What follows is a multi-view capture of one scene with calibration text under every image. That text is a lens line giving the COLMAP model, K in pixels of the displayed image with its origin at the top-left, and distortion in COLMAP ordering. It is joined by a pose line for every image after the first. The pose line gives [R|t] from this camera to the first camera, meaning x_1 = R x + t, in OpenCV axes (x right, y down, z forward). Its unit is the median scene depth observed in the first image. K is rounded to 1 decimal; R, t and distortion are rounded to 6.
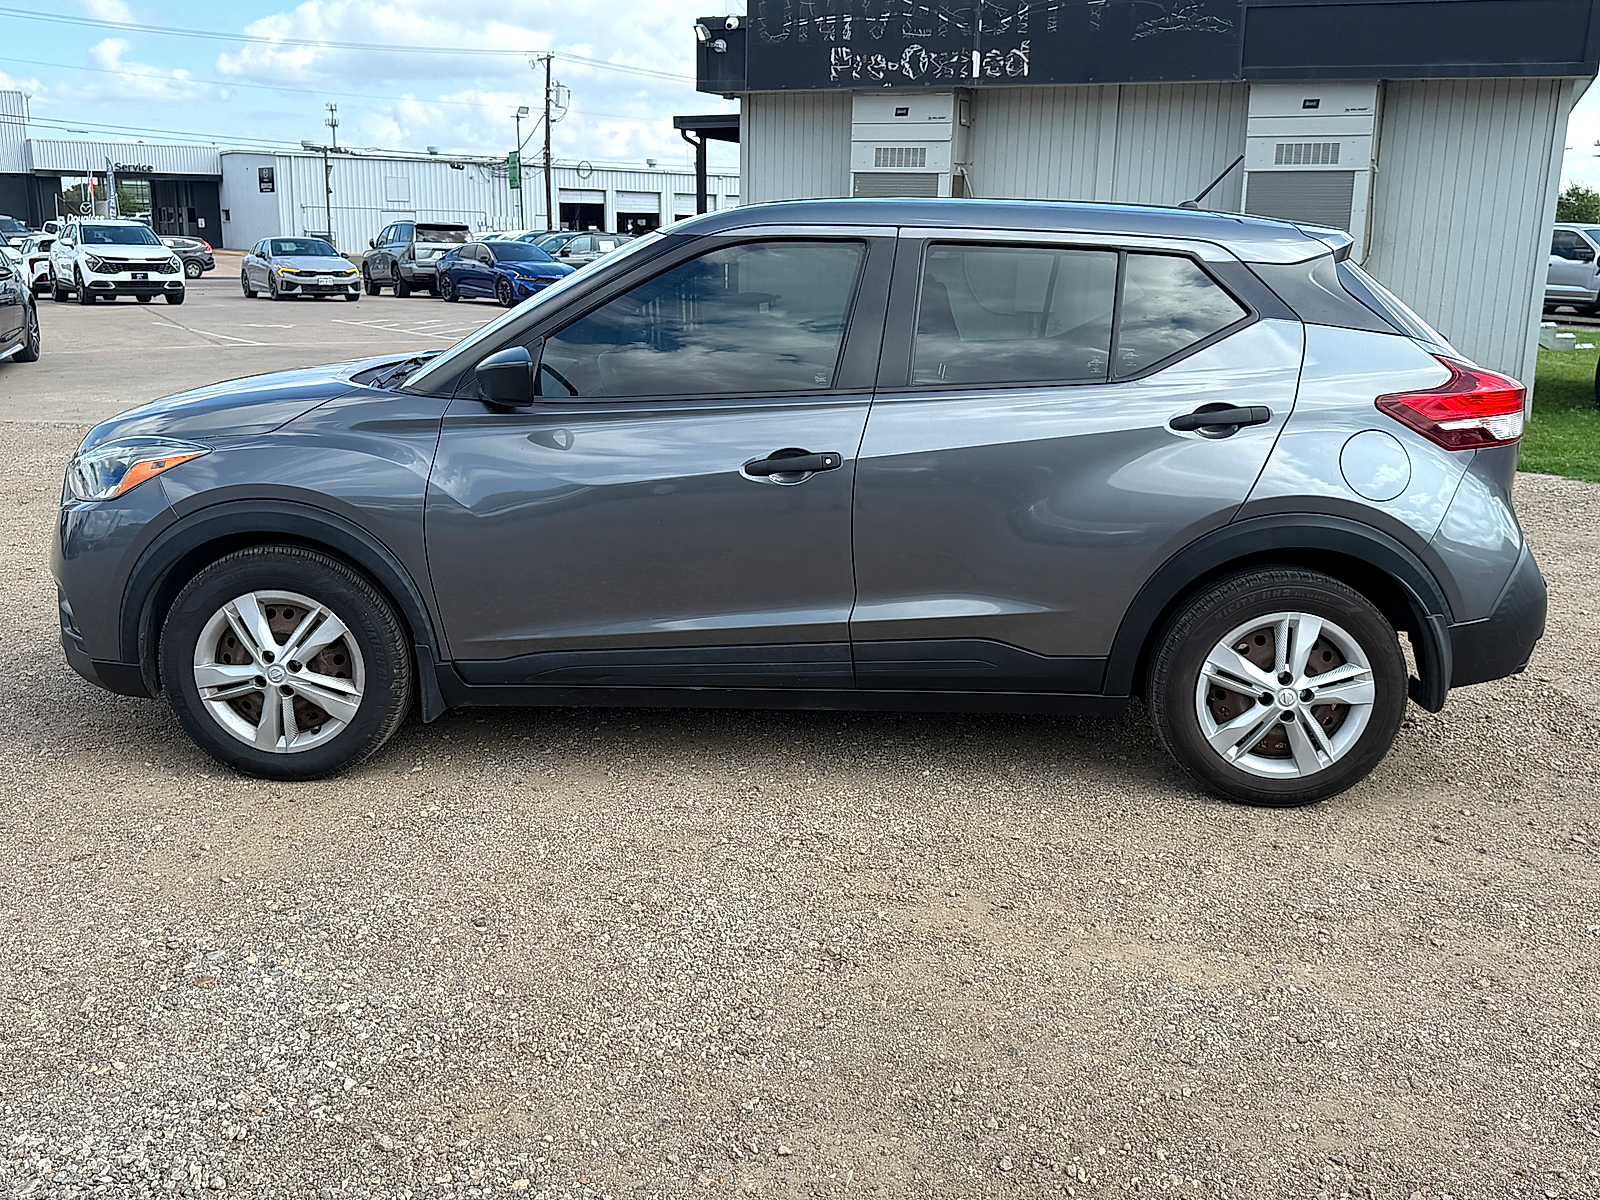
lens RADIAL K [[1514.0, 0, 799.7], [0, 1514.0, 597.8], [0, 0, 1]] dist [0.000221, 0.000000]
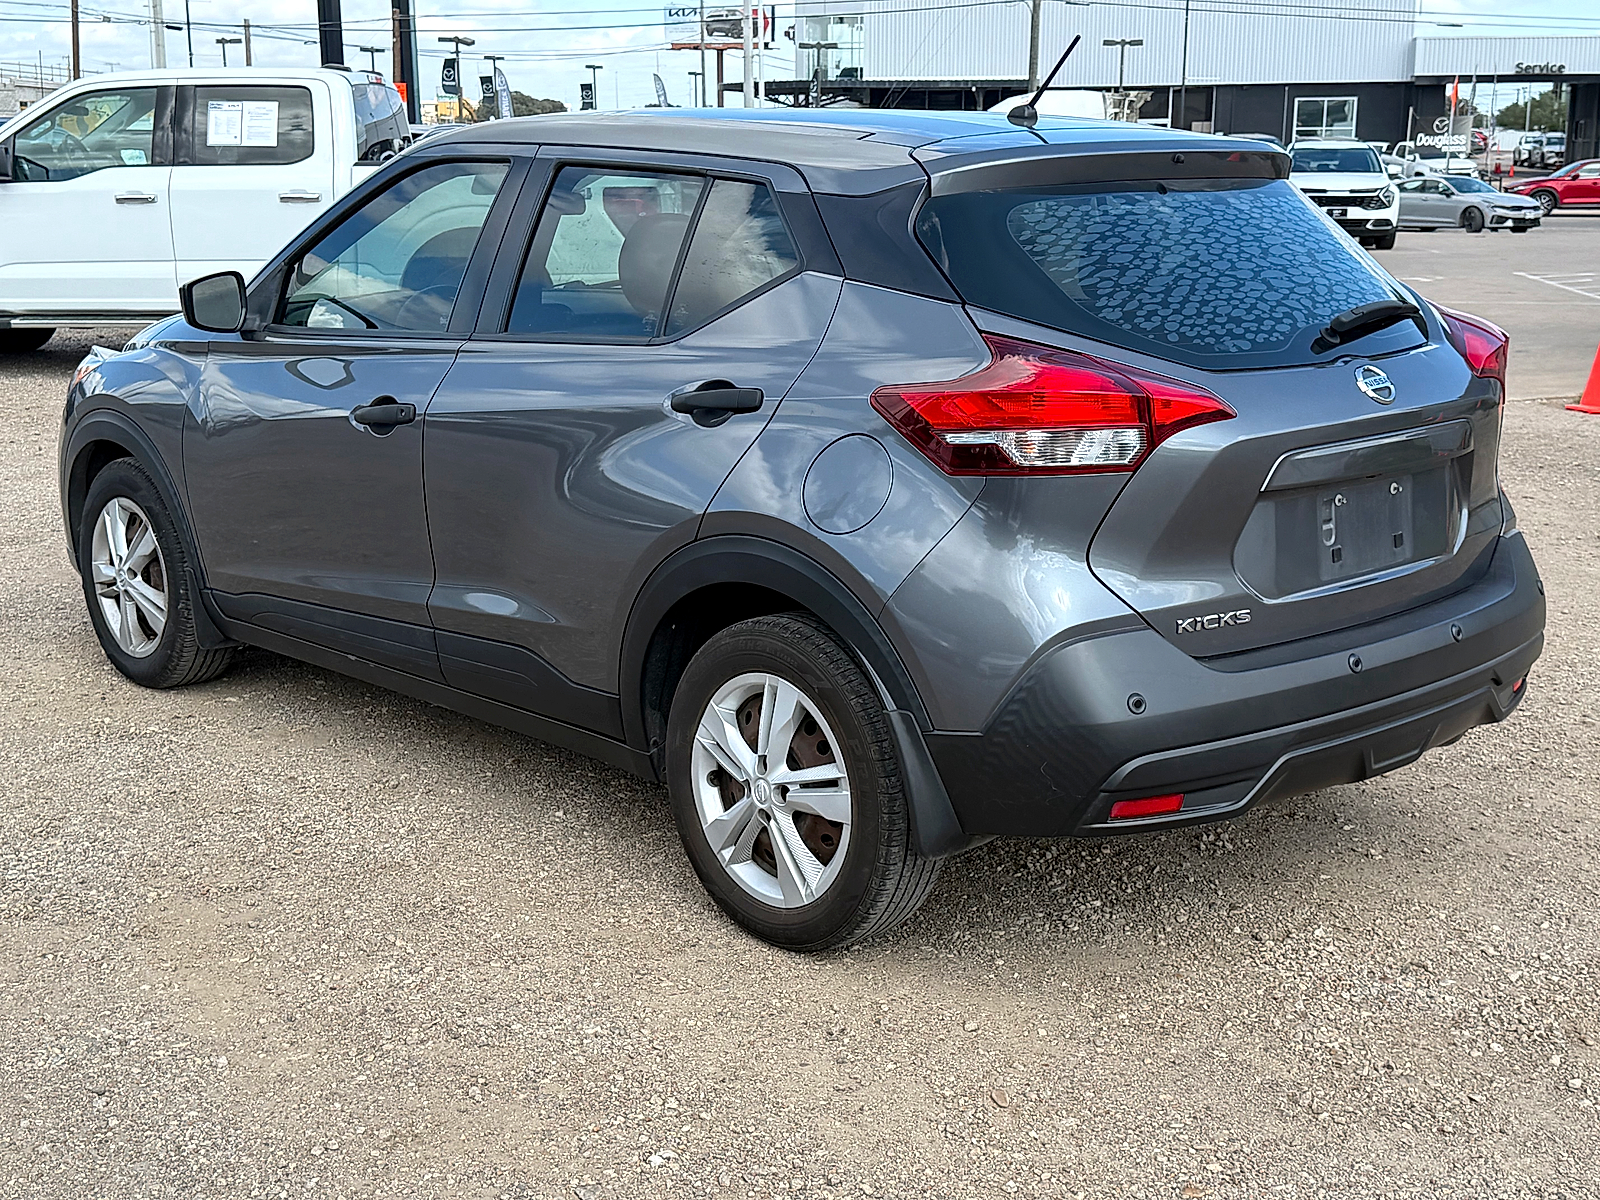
lens RADIAL K [[2016.8, 0, 801.3], [0, 2016.8, 603.6], [0, 0, 1]] dist [0.129575, 0.000000]
pose [[0.734334, 0.145057, -0.663108, 0.965907], [-0.159970, 0.986366, 0.038619, -0.063290], [0.659669, 0.077718, 0.747527, 0.279388]]
